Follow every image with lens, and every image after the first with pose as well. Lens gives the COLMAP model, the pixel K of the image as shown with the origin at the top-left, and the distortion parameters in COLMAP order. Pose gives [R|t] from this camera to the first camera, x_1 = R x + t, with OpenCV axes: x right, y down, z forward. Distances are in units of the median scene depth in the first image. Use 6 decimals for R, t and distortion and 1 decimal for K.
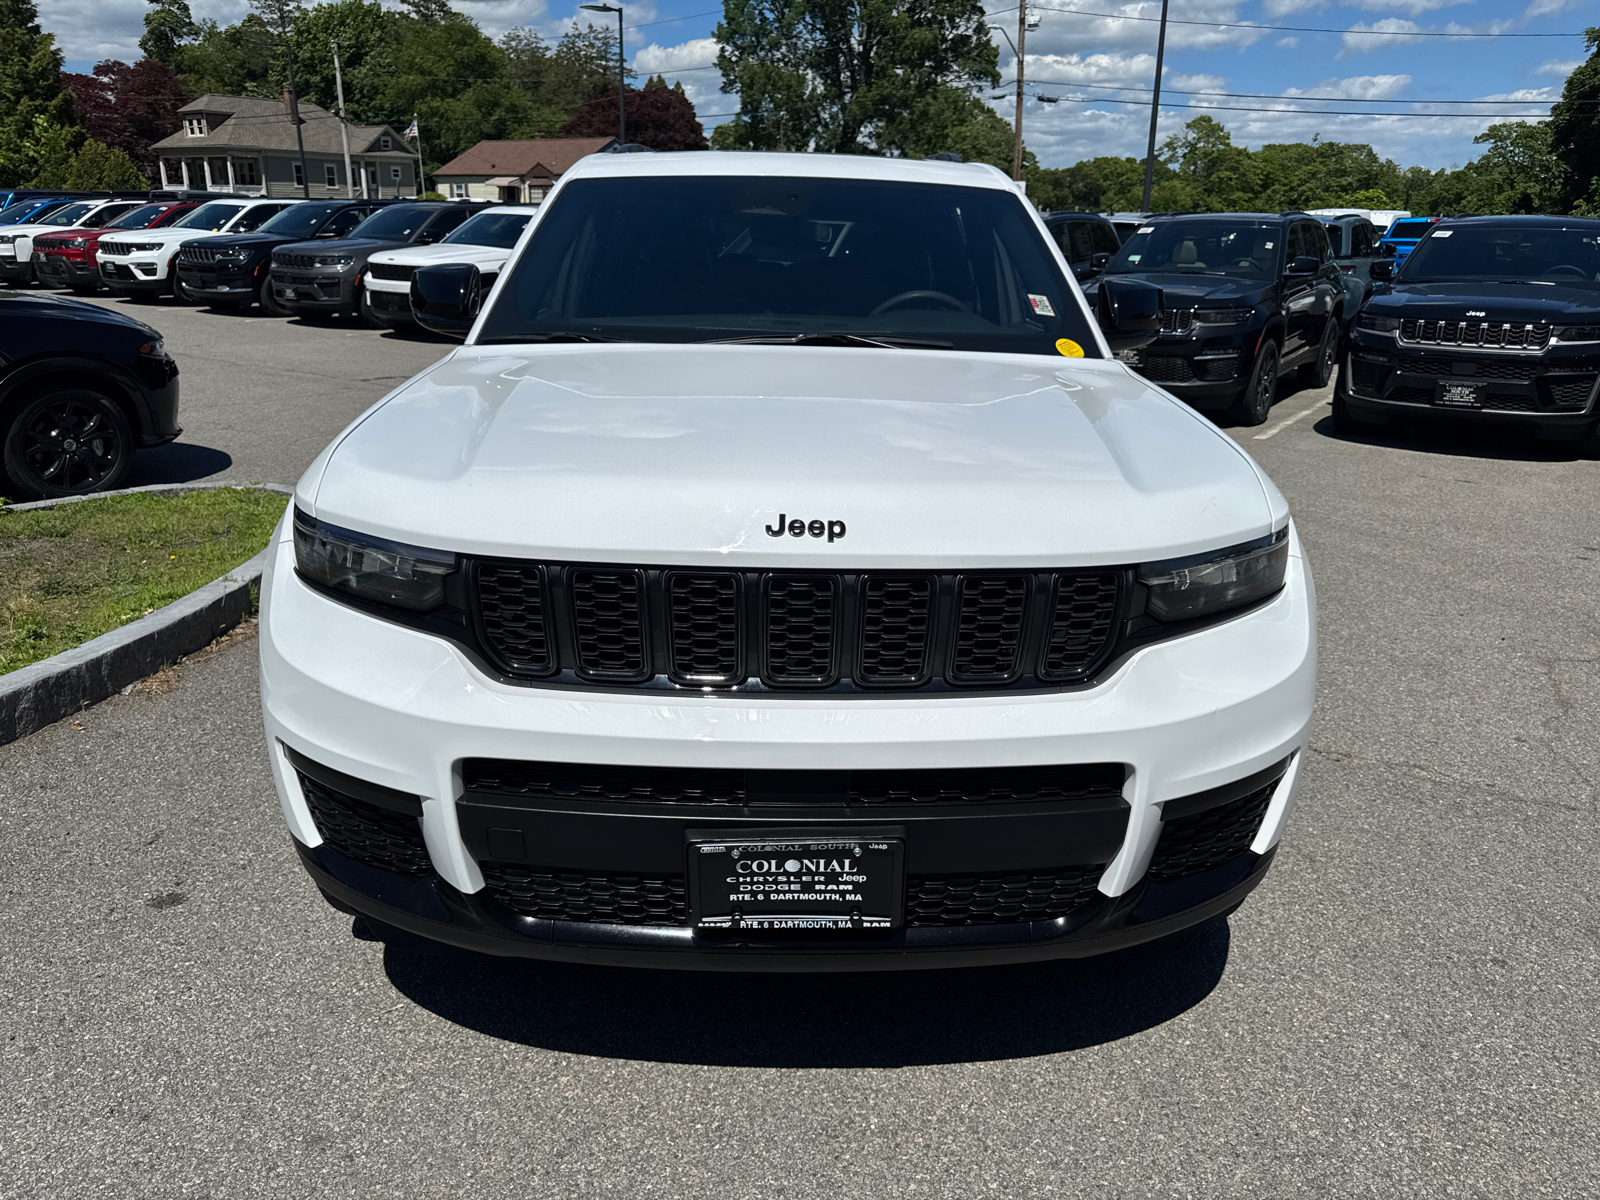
lens RADIAL K [[1172.1, 0, 814.3], [0, 1172.1, 594.9], [0, 0, 1]] dist [0.020145, -0.023784]
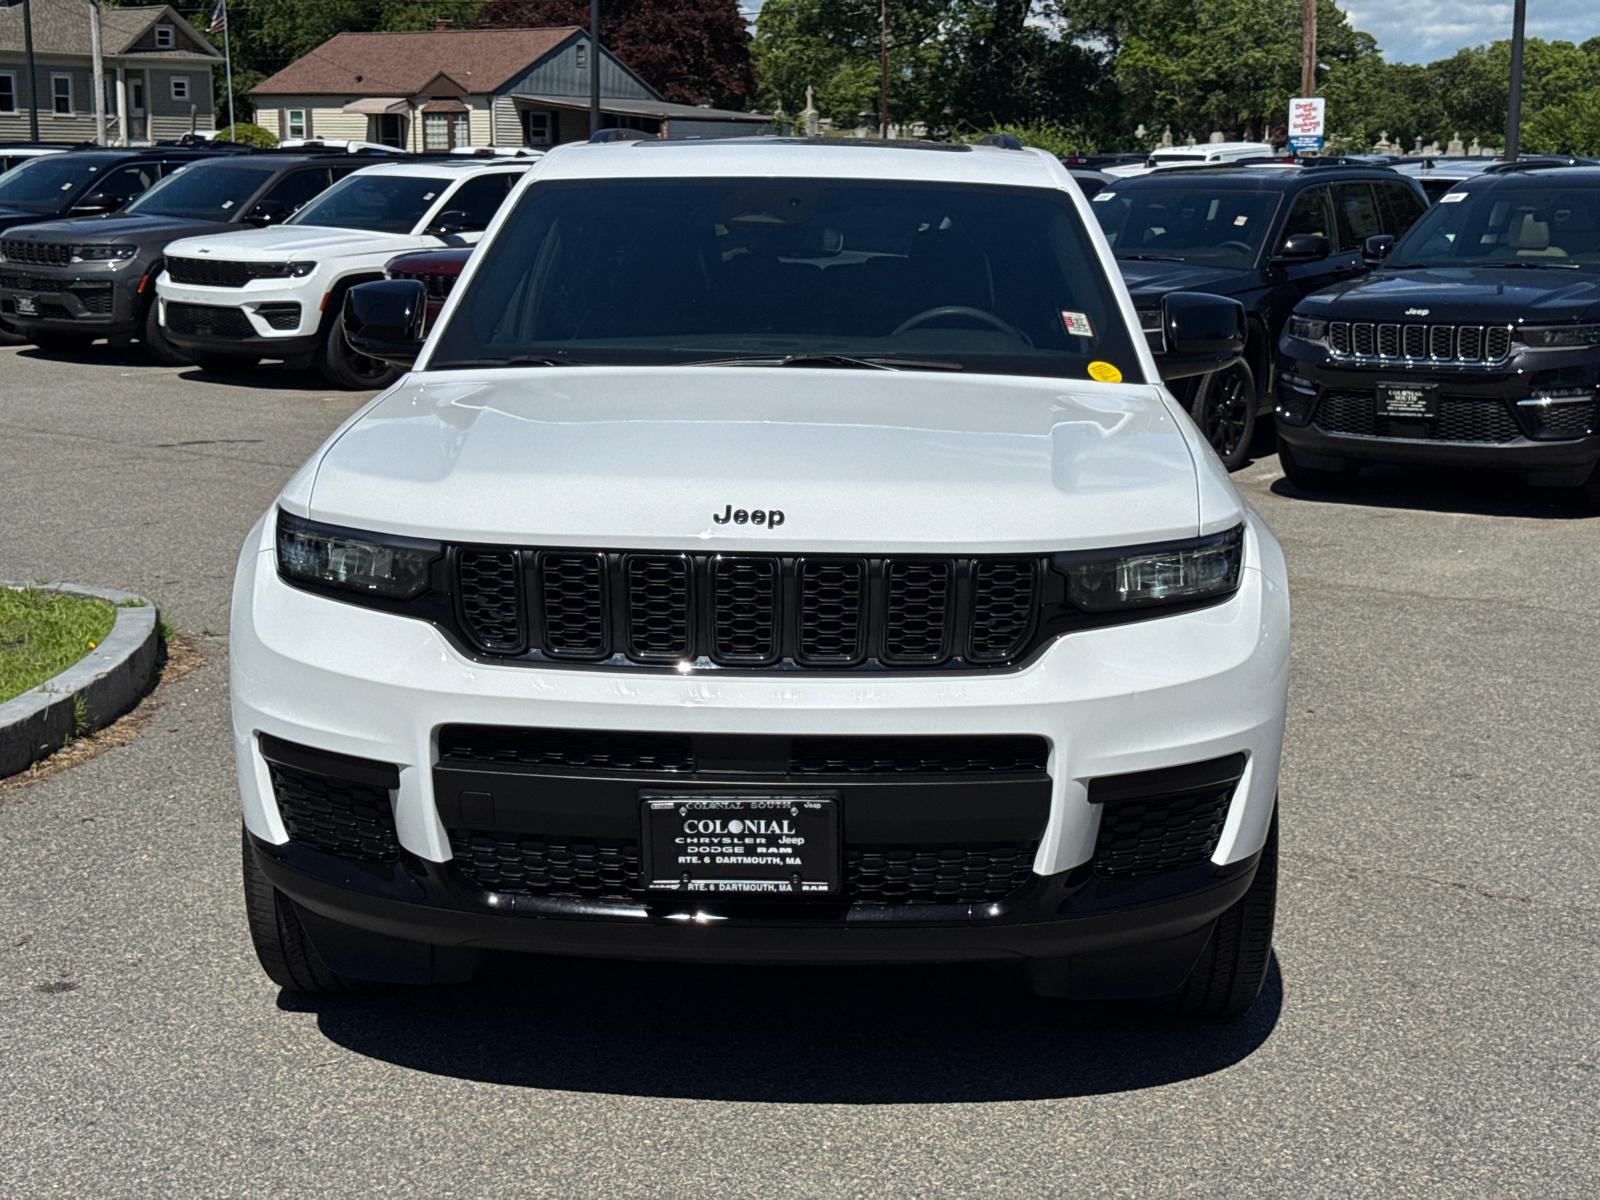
lens RADIAL K [[2363.0, 0, 822.8], [0, 2363.0, 515.7], [0, 0, 1]] dist [0.148847, 0.000000]
pose [[0.998287, -0.000559, -0.058502, 0.054760], [-0.008801, 0.987140, -0.159617, 0.084848], [0.057839, 0.159858, 0.985444, -0.346299]]
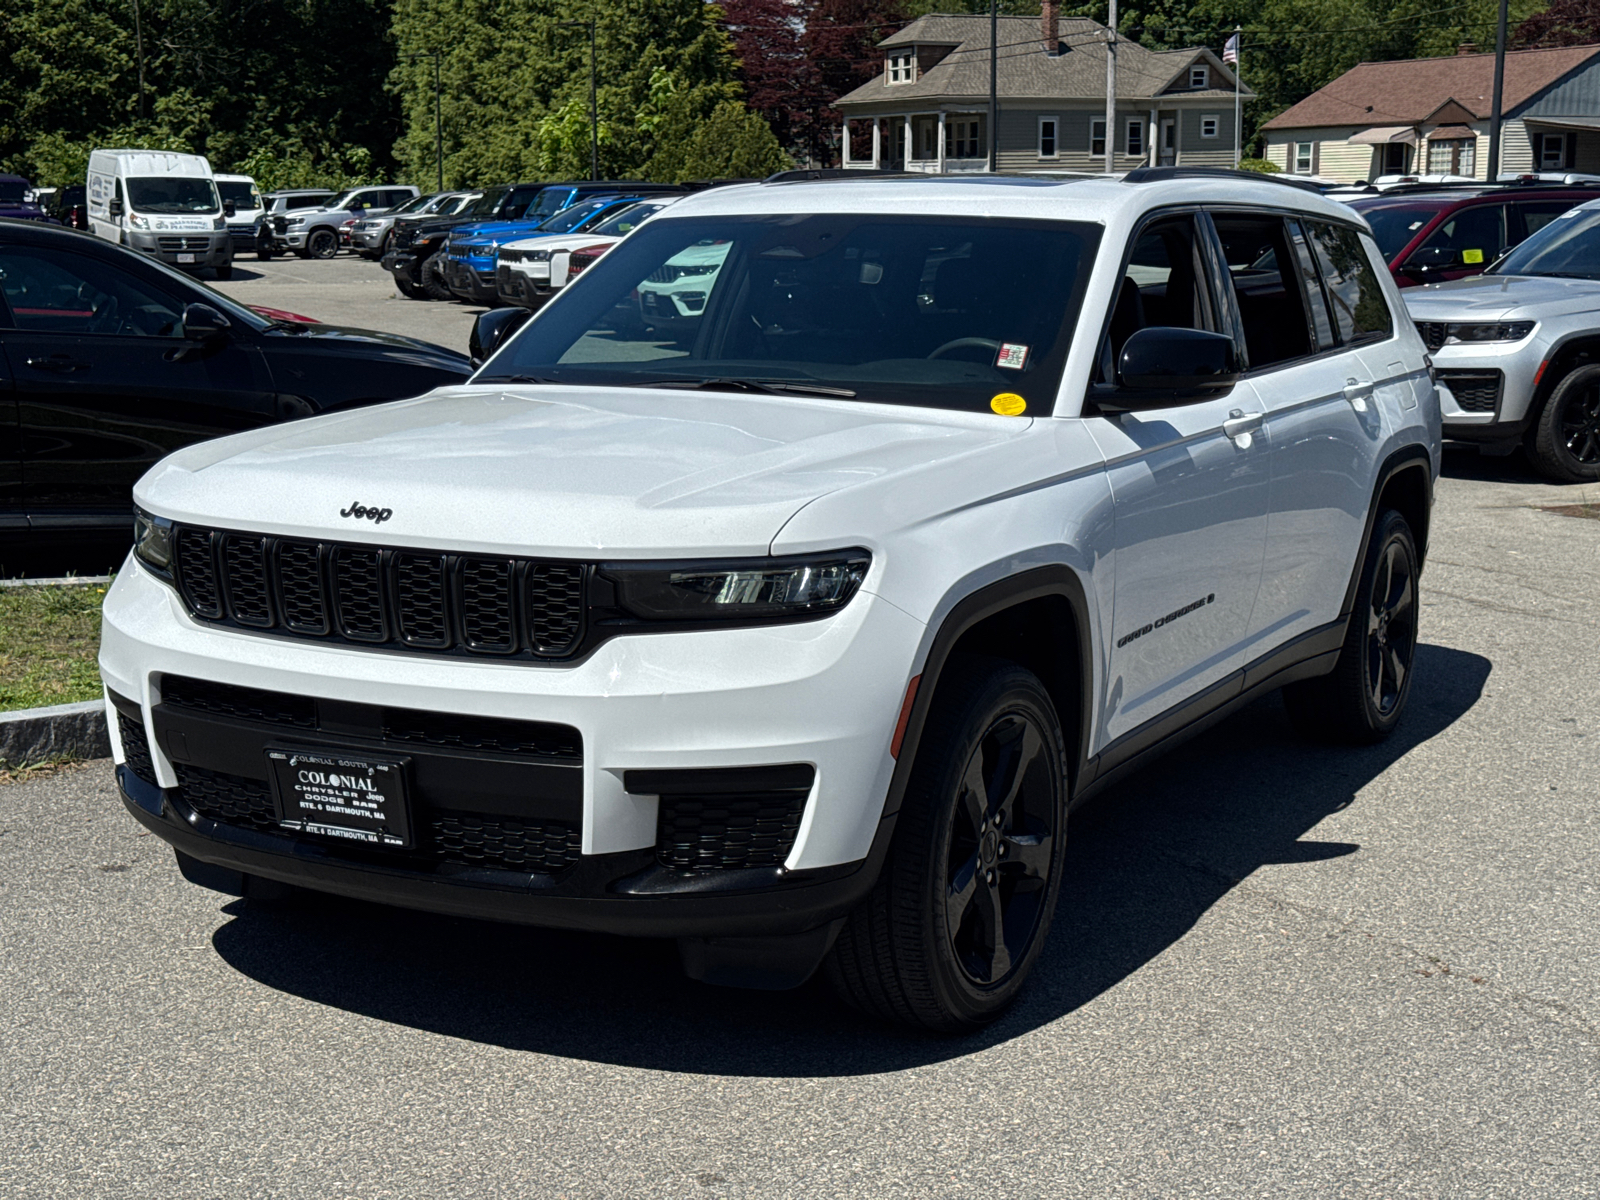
lens RADIAL K [[2363.0, 0, 818.0], [0, 2363.0, 586.8], [0, 0, 1]] dist [0.148847, 0.000000]
pose [[0.862815, 0.062974, -0.501583, 0.483726], [-0.135485, 0.984718, -0.109426, 0.067478], [0.487027, 0.162371, 0.858161, -0.276357]]
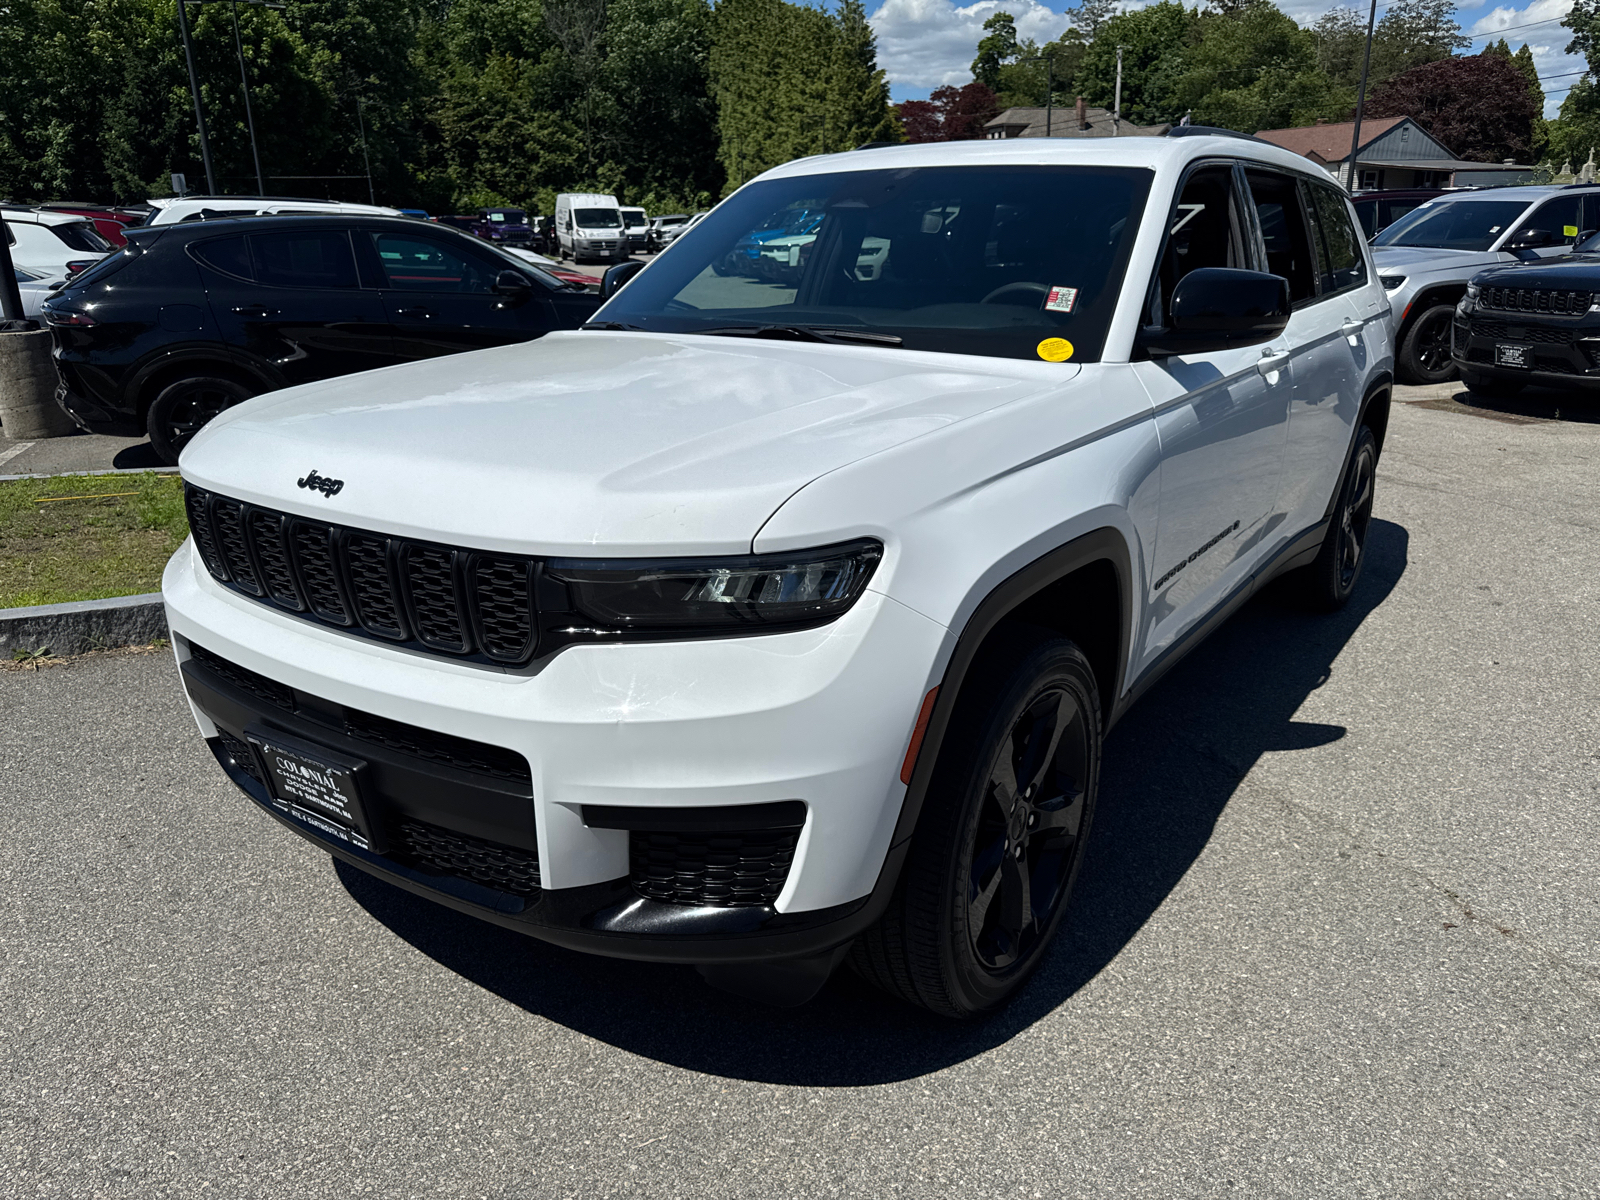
lens RADIAL K [[1172.1, 0, 804.2], [0, 1172.1, 594.7], [0, 0, 1]] dist [0.020145, -0.023784]
pose [[0.795408, 0.153923, -0.586202, 0.296197], [-0.152263, 0.986942, 0.052545, -0.022973], [0.586636, 0.047462, 0.808459, 0.096276]]
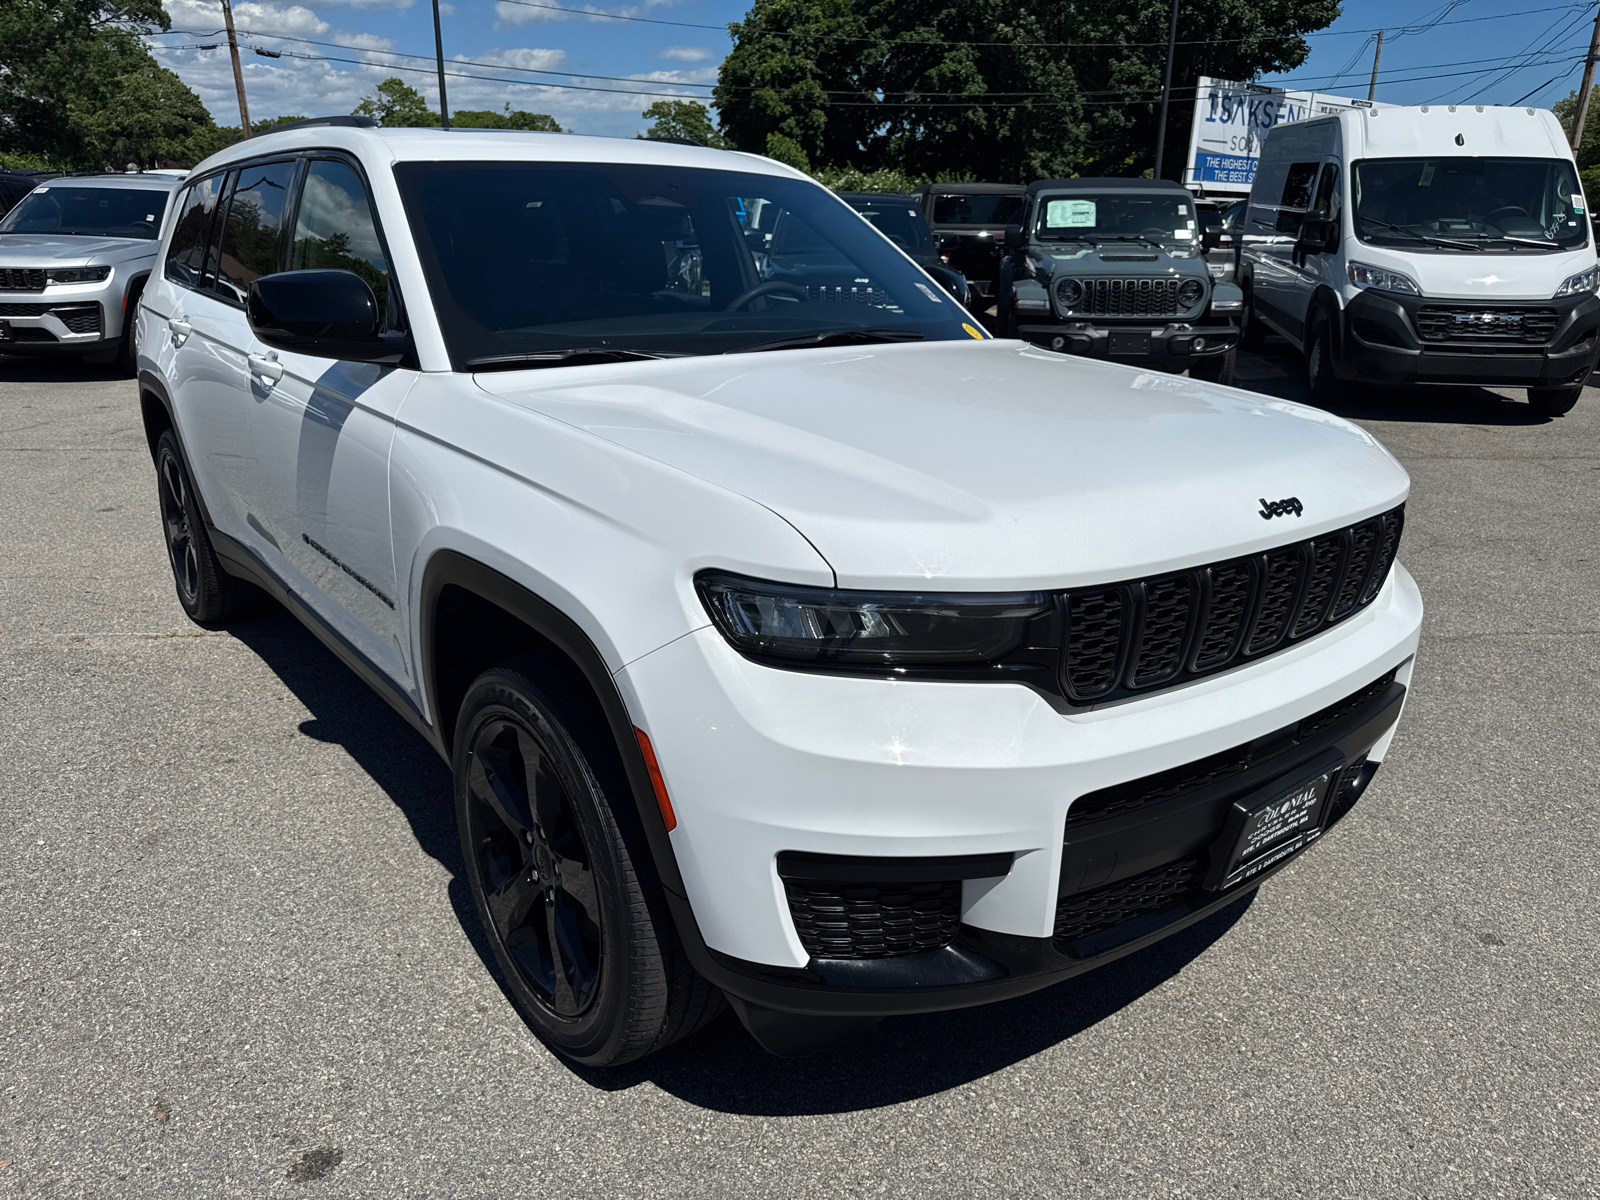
lens RADIAL K [[1172.1, 0, 797.5], [0, 1172.1, 597.2], [0, 0, 1]] dist [0.020145, -0.023784]
pose [[0.802496, -0.191693, 0.565025, -0.285588], [0.174851, 0.980965, 0.084468, -0.041393], [-0.570462, 0.031010, 0.820739, 0.094641]]
